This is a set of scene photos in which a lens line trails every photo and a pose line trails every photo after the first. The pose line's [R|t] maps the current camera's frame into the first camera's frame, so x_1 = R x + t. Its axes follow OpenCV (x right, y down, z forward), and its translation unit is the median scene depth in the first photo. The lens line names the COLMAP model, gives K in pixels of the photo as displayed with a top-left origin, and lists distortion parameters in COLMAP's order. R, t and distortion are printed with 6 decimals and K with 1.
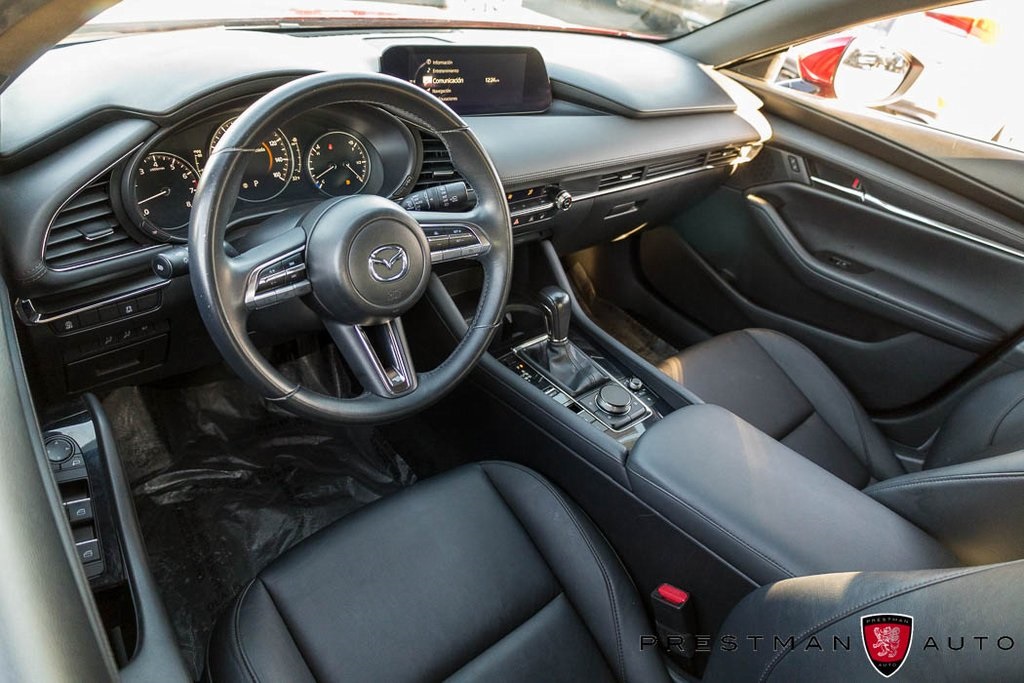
lens RADIAL K [[670.7, 0, 512.0], [0, 670.7, 341.5], [0, 0, 1]] dist [0.011422, -0.001825]
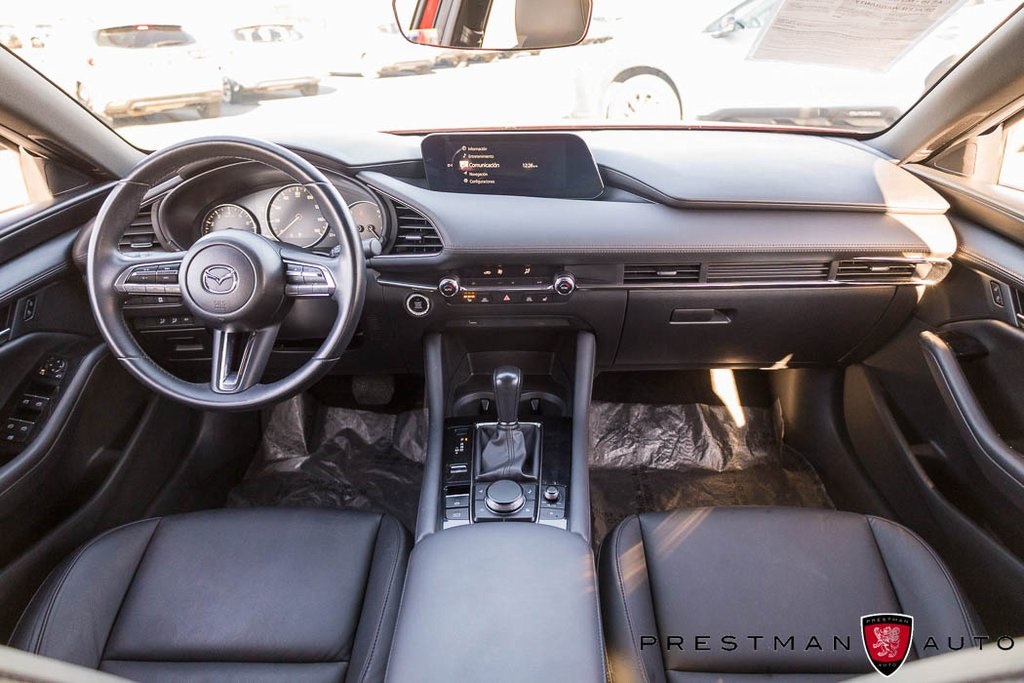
lens RADIAL K [[670.7, 0, 512.0], [0, 670.7, 341.5], [0, 0, 1]] dist [0.011422, -0.001825]
pose [[0.729120, 0.153227, -0.667012, 0.688997], [-0.279466, 0.956314, -0.085802, -0.034238], [0.624726, 0.248967, 0.740090, 0.288812]]
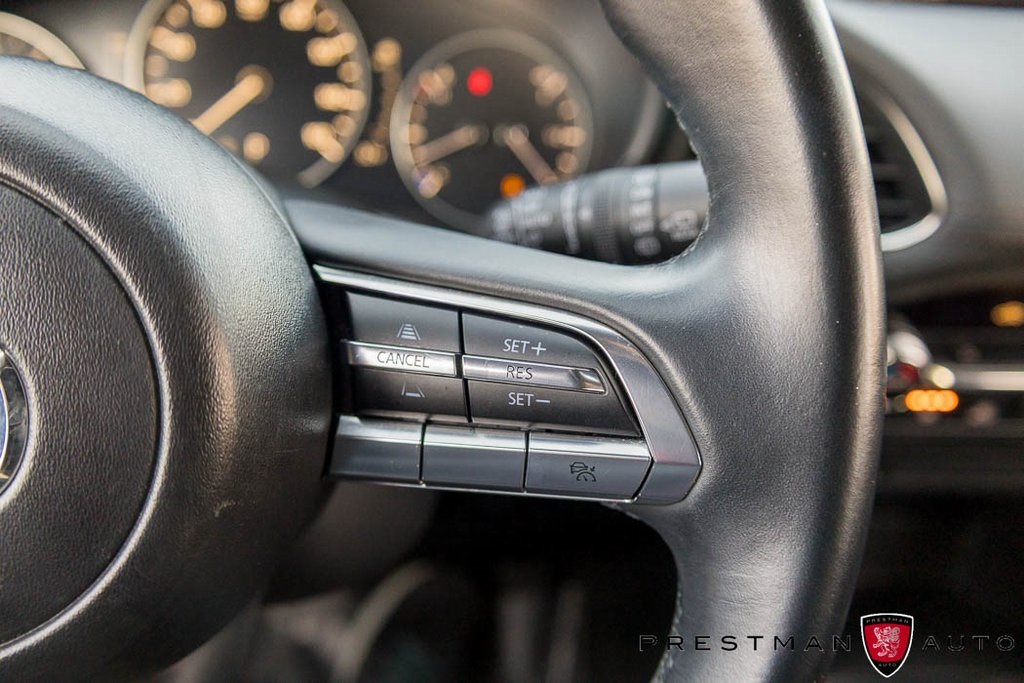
lens RADIAL K [[906.6, 0, 512.0], [0, 906.6, 341.5], [0, 0, 1]] dist [0.006446, 0.001348]
pose [[0.792557, 0.178616, -0.583053, 0.037775], [-0.290041, 0.951479, -0.102778, -0.102880], [0.536405, 0.250567, 0.805907, 0.585211]]
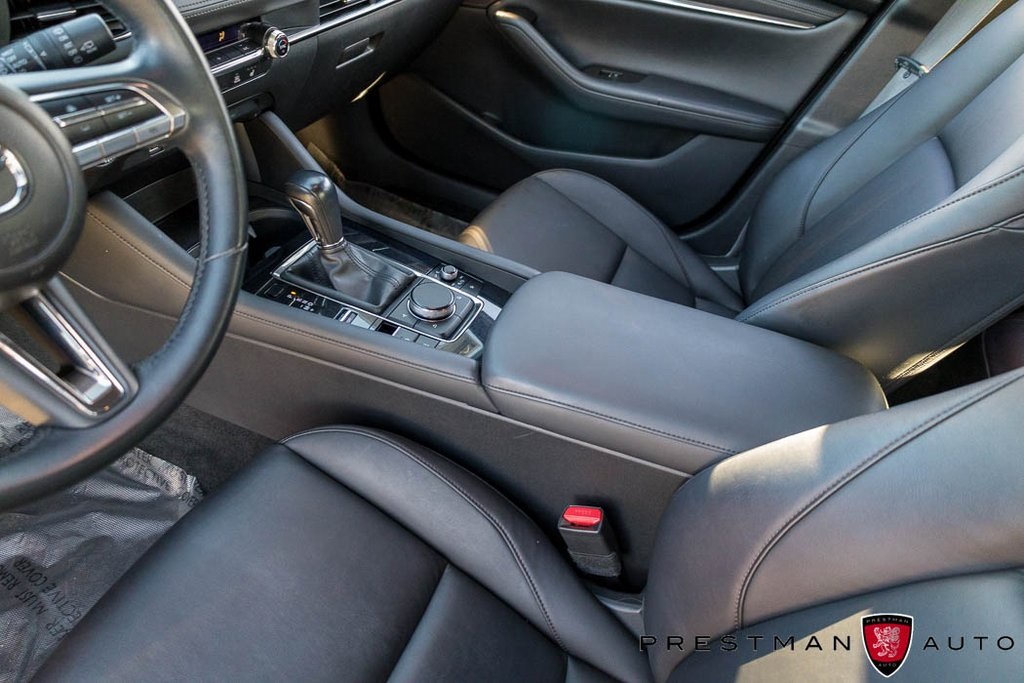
lens RADIAL K [[670.7, 0, 512.0], [0, 670.7, 341.5], [0, 0, 1]] dist [0.011422, -0.001825]
pose [[0.898627, -0.308165, 0.312258, -0.016095], [0.249825, 0.944530, 0.213192, -0.008864], [-0.360635, -0.113570, 0.925767, 0.252133]]
